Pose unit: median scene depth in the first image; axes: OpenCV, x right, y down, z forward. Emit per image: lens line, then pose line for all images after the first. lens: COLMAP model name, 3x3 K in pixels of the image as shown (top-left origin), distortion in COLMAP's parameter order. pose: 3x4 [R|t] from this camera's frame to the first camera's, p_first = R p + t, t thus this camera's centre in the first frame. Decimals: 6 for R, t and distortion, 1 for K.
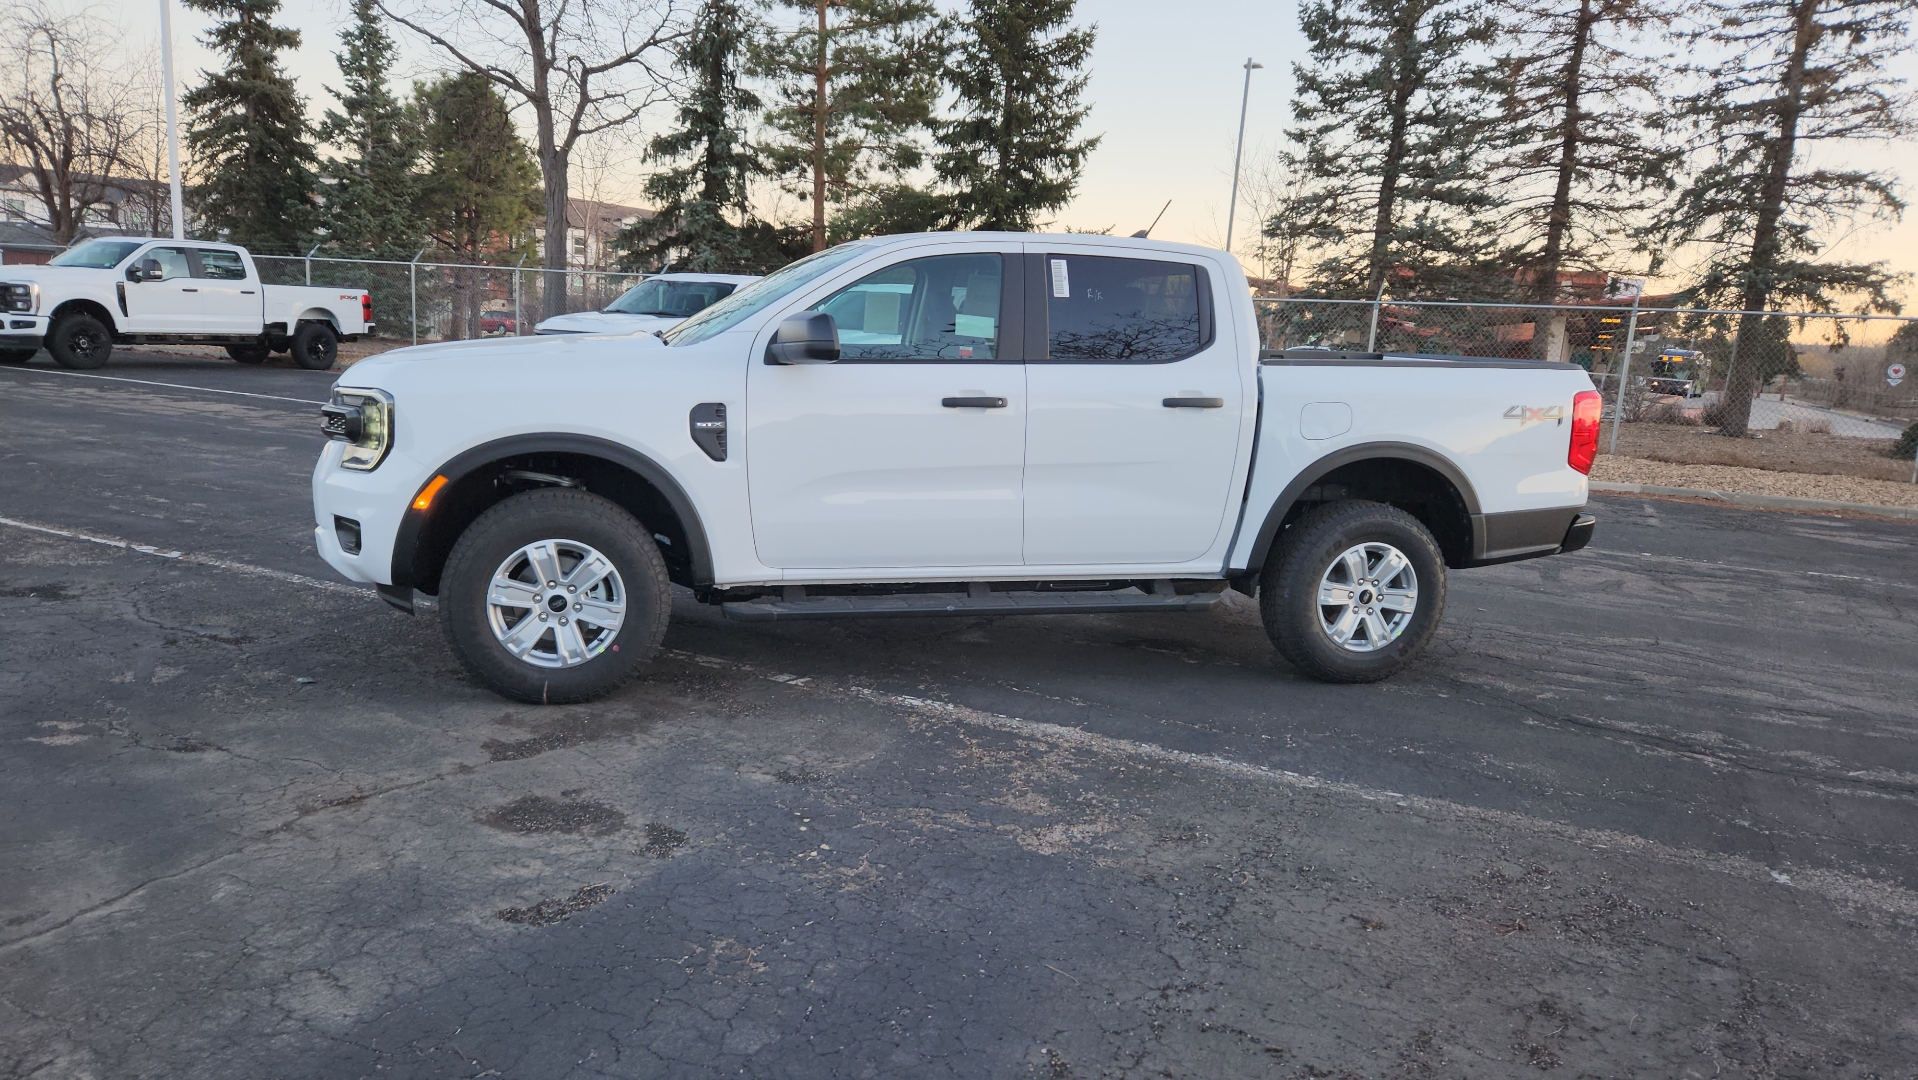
lens RADIAL K [[1271.3, 0, 925.2], [0, 1271.3, 564.8], [0, 0, 1]] dist [0.070244, -0.050629]
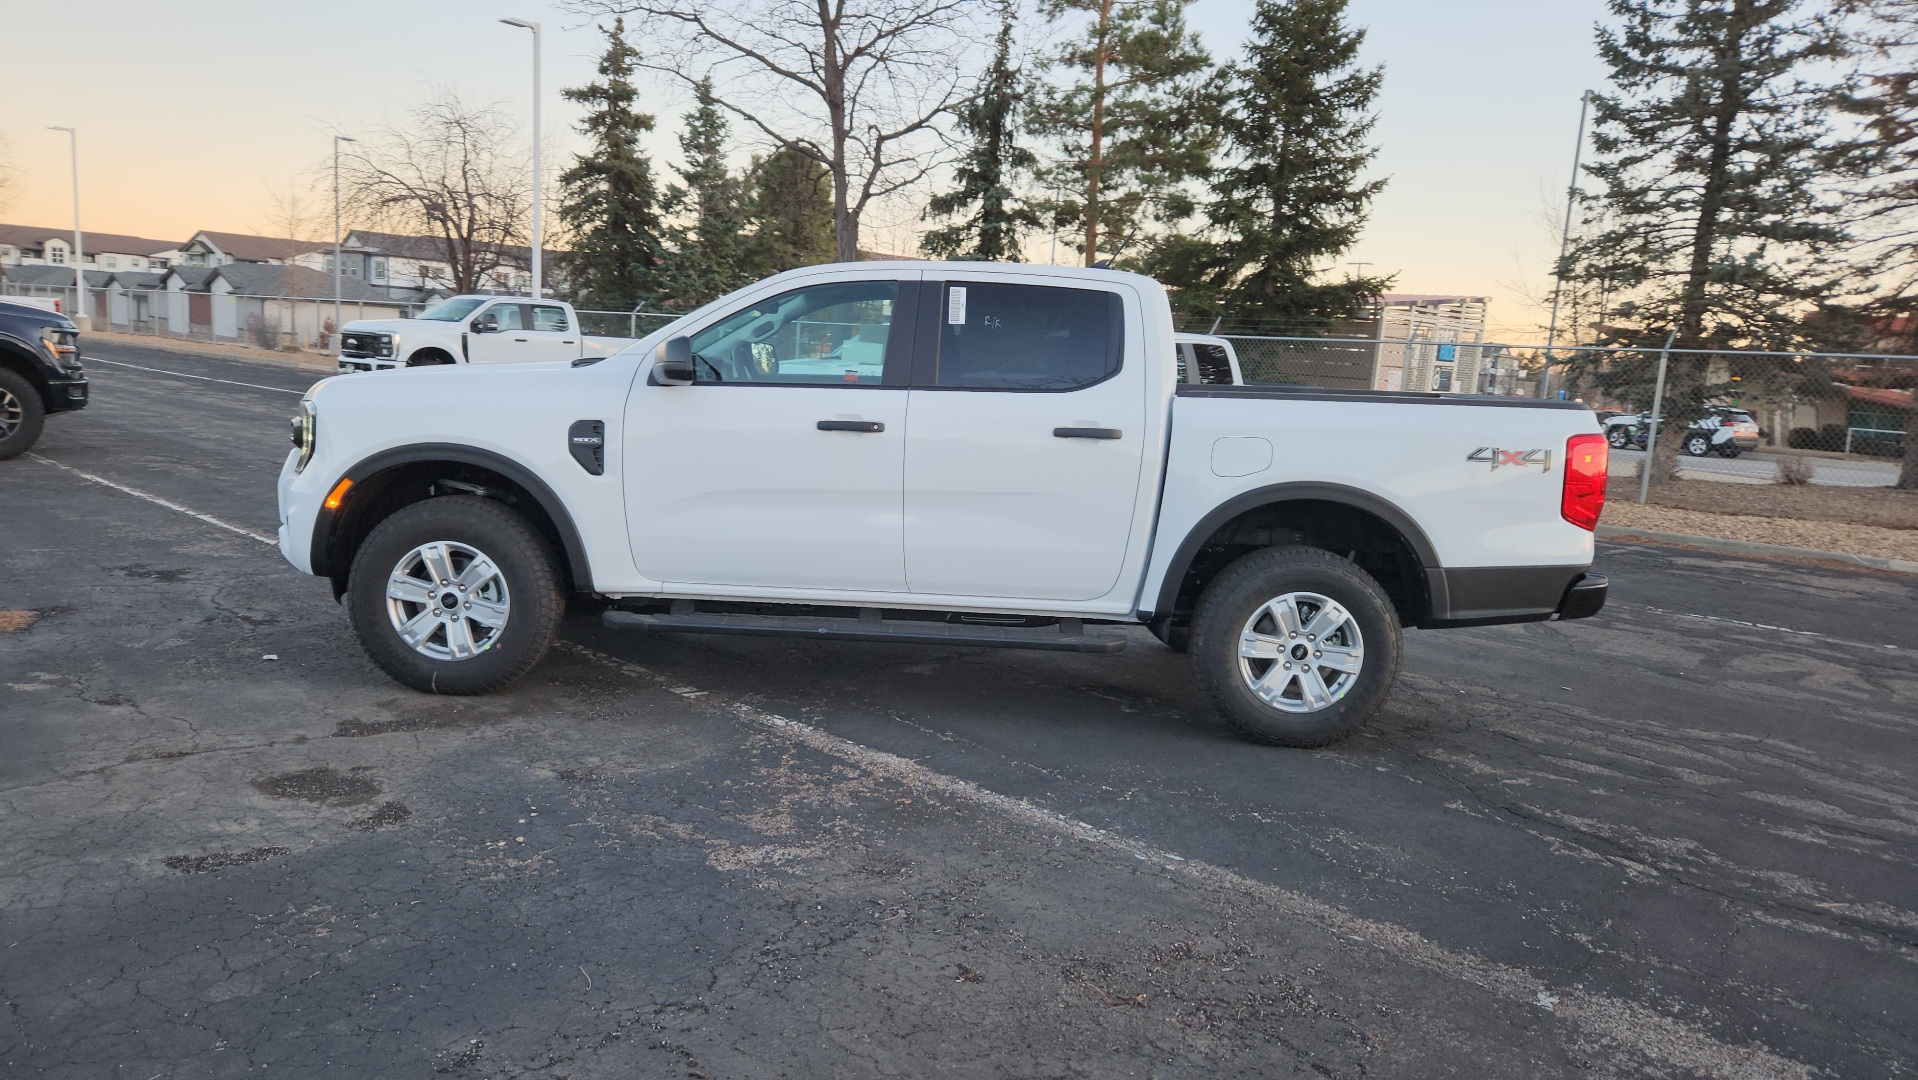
lens RADIAL K [[1273.1, 0, 910.9], [0, 1273.1, 540.9], [0, 0, 1]] dist [0.073425, -0.057670]
pose [[0.961316, 0.044794, -0.271780, 0.308694], [-0.060998, 0.996810, -0.051463, 0.009654], [0.268608, 0.066050, 0.960982, 0.045357]]
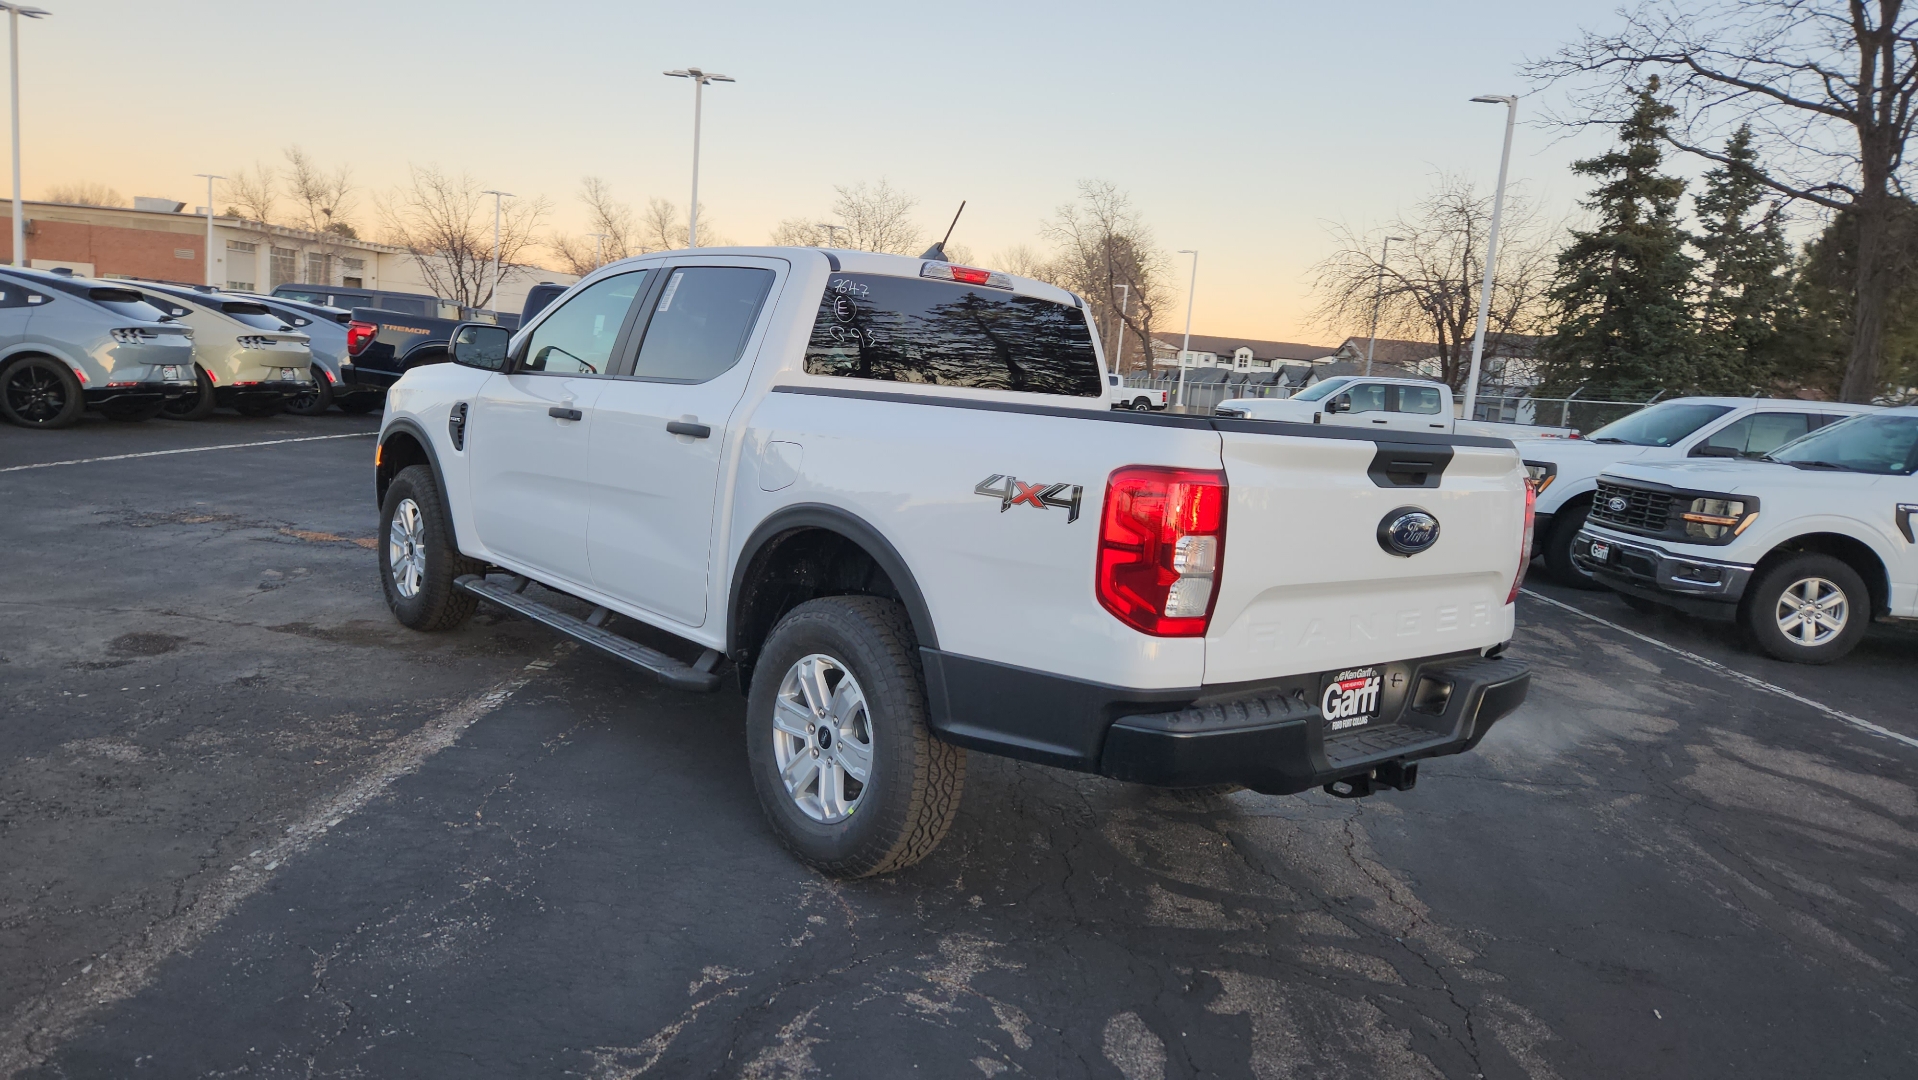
lens RADIAL K [[1266.6, 0, 914.7], [0, 1266.6, 532.4], [0, 0, 1]] dist [0.075972, -0.057593]
pose [[0.440457, 0.103487, -0.891789, 0.904658], [-0.236088, 0.971724, -0.003841, -0.083904], [0.866176, 0.212233, 0.452434, 0.687200]]
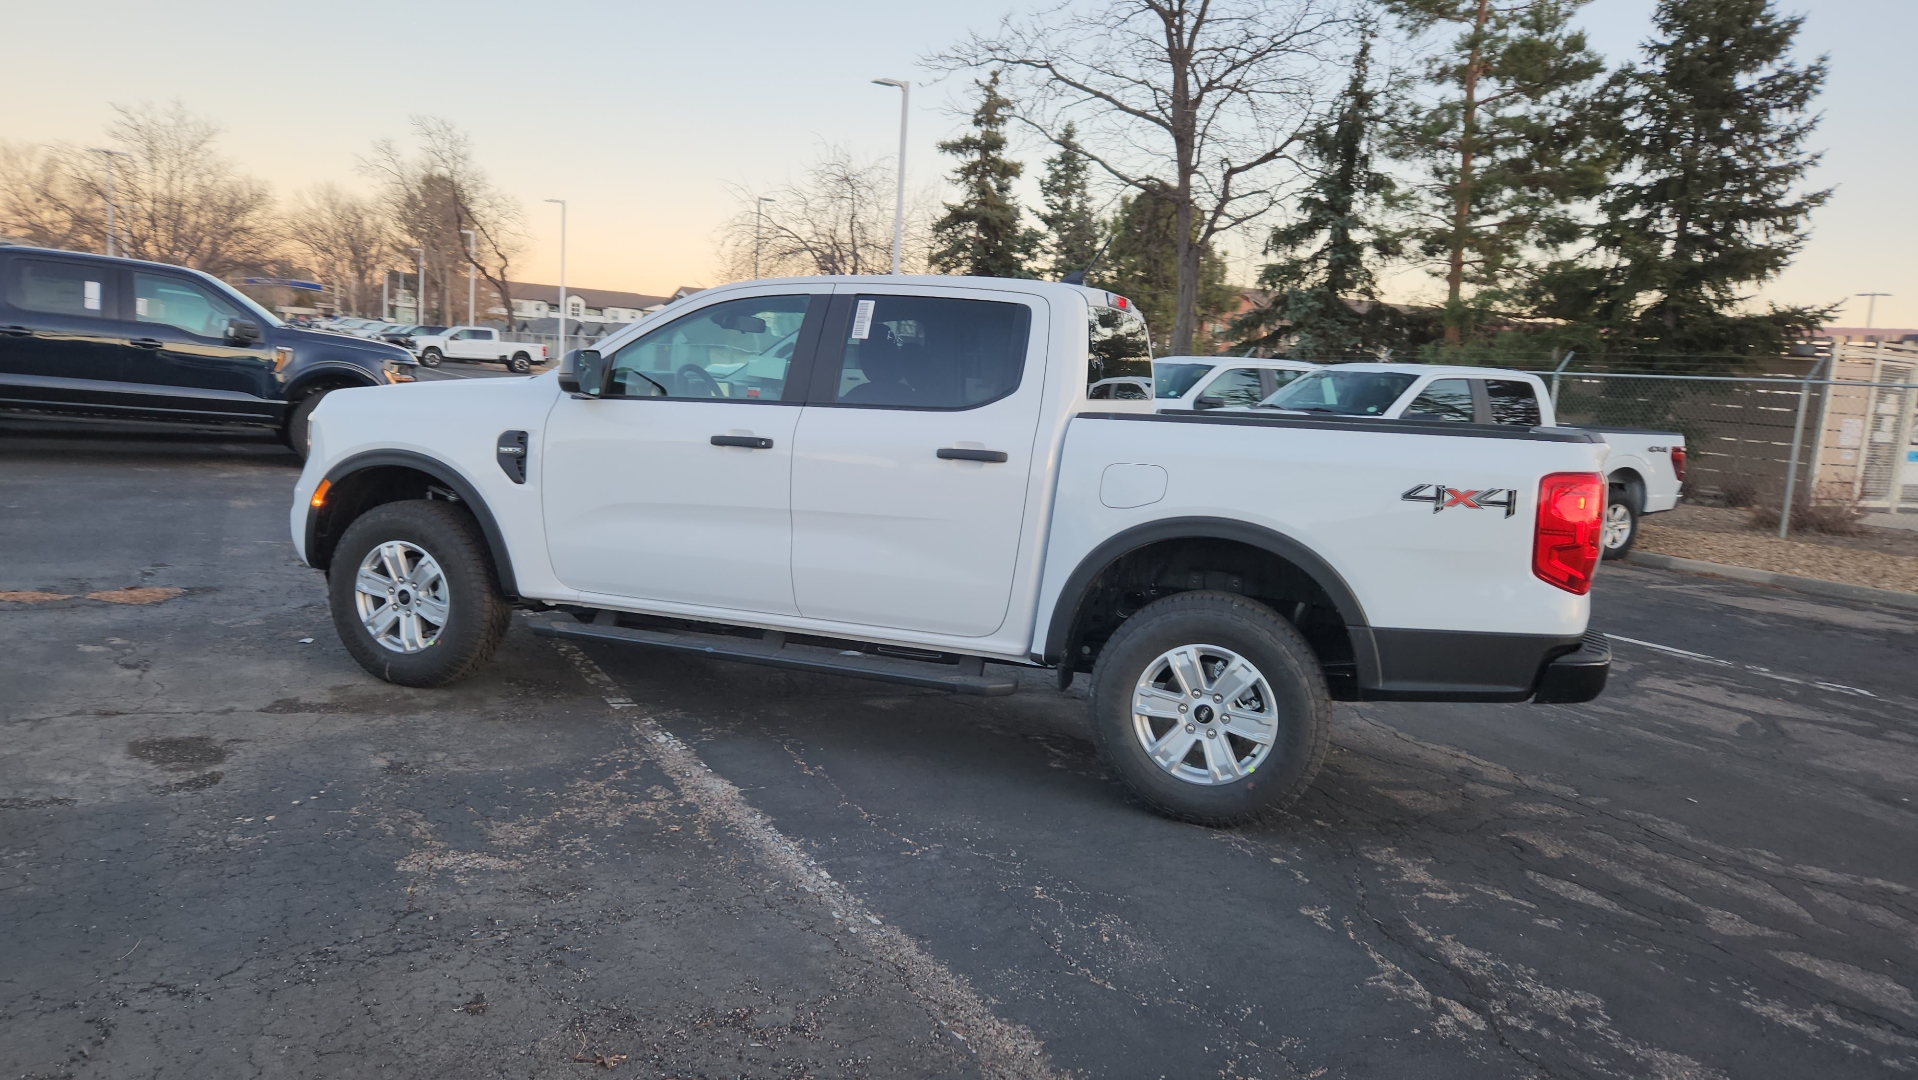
lens RADIAL K [[1271.4, 0, 913.3], [0, 1271.4, 536.8], [0, 0, 1]] dist [0.073561, -0.057222]
pose [[0.824970, 0.076108, -0.560028, 0.600844], [-0.129907, 0.989896, -0.056836, -0.014155], [0.550044, 0.119640, 0.826522, 0.229627]]
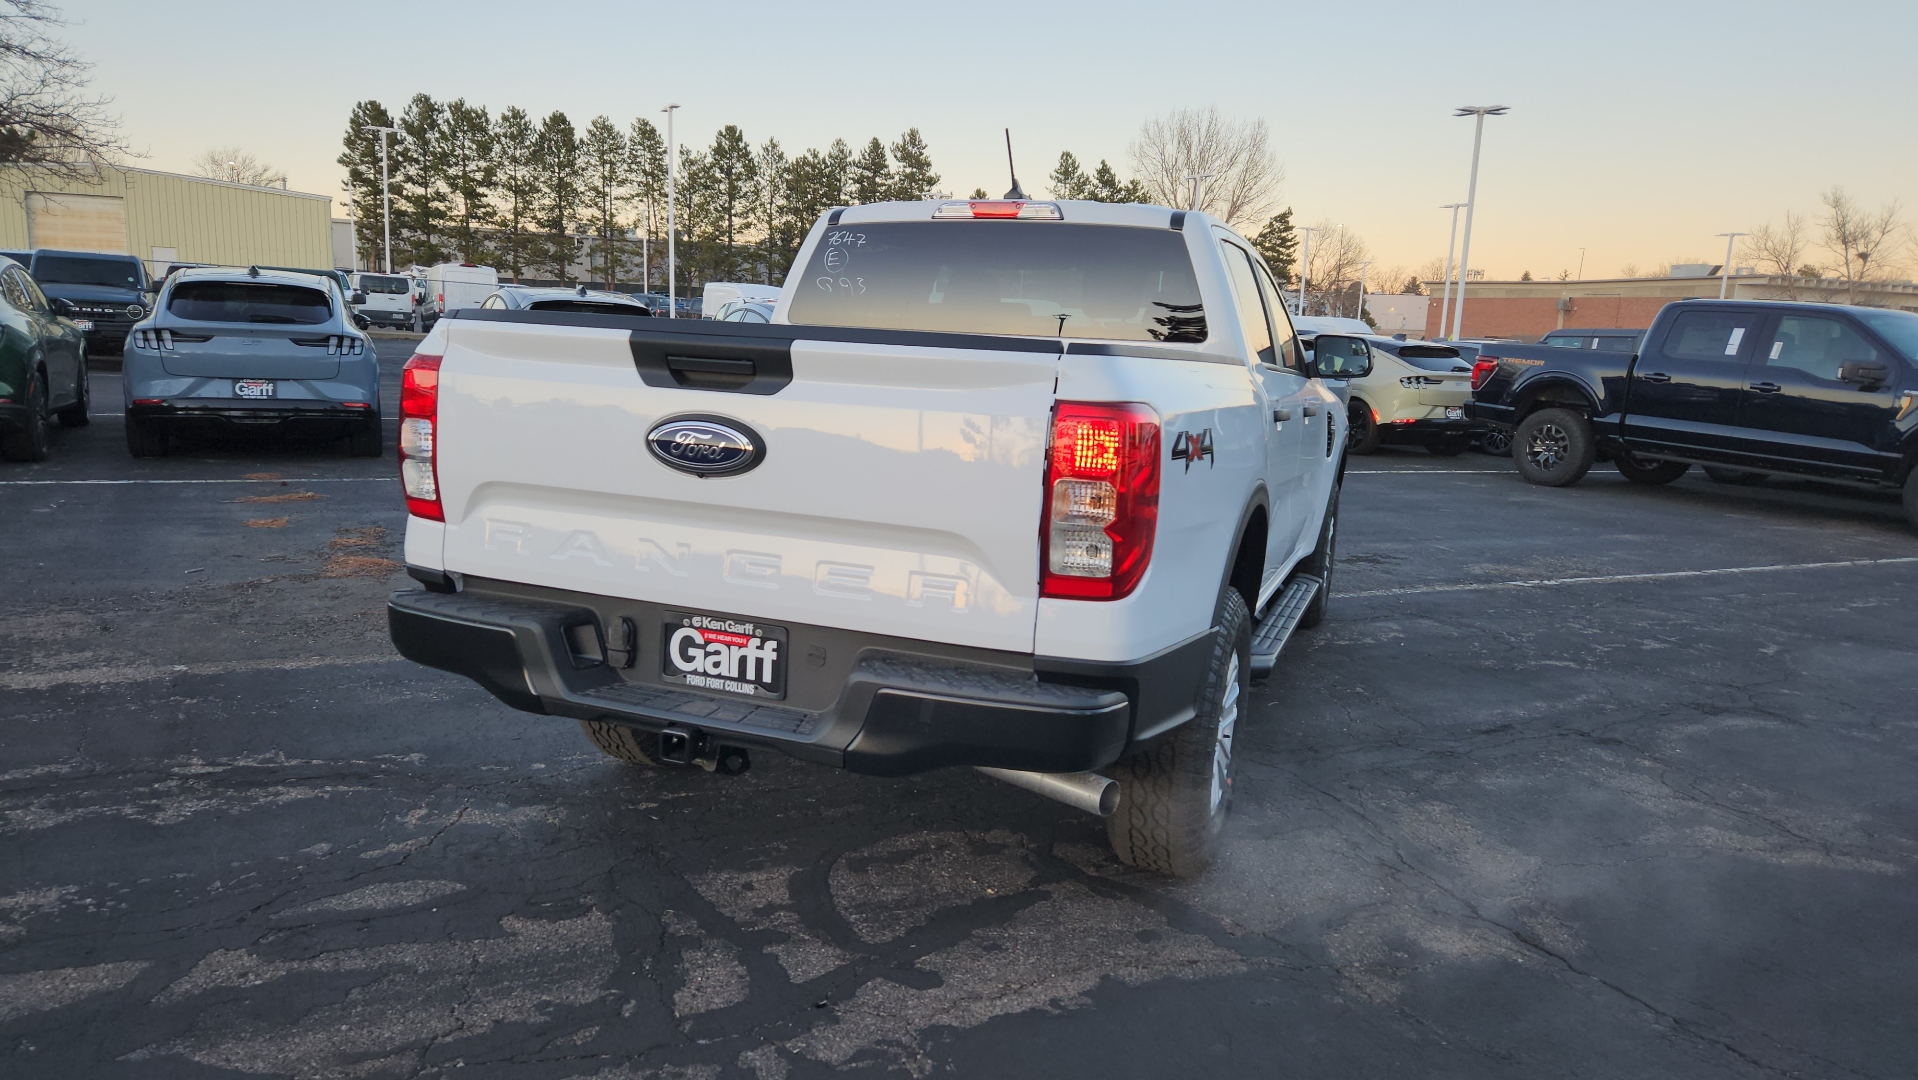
lens RADIAL K [[1274.9, 0, 938.1], [0, 1274.9, 547.0], [0, 0, 1]] dist [0.077899, -0.064815]
pose [[-0.583638, 0.057143, -0.810001, 0.817615], [-0.229950, 0.945057, 0.232359, -0.229880], [0.778774, 0.321873, -0.538431, 1.459037]]
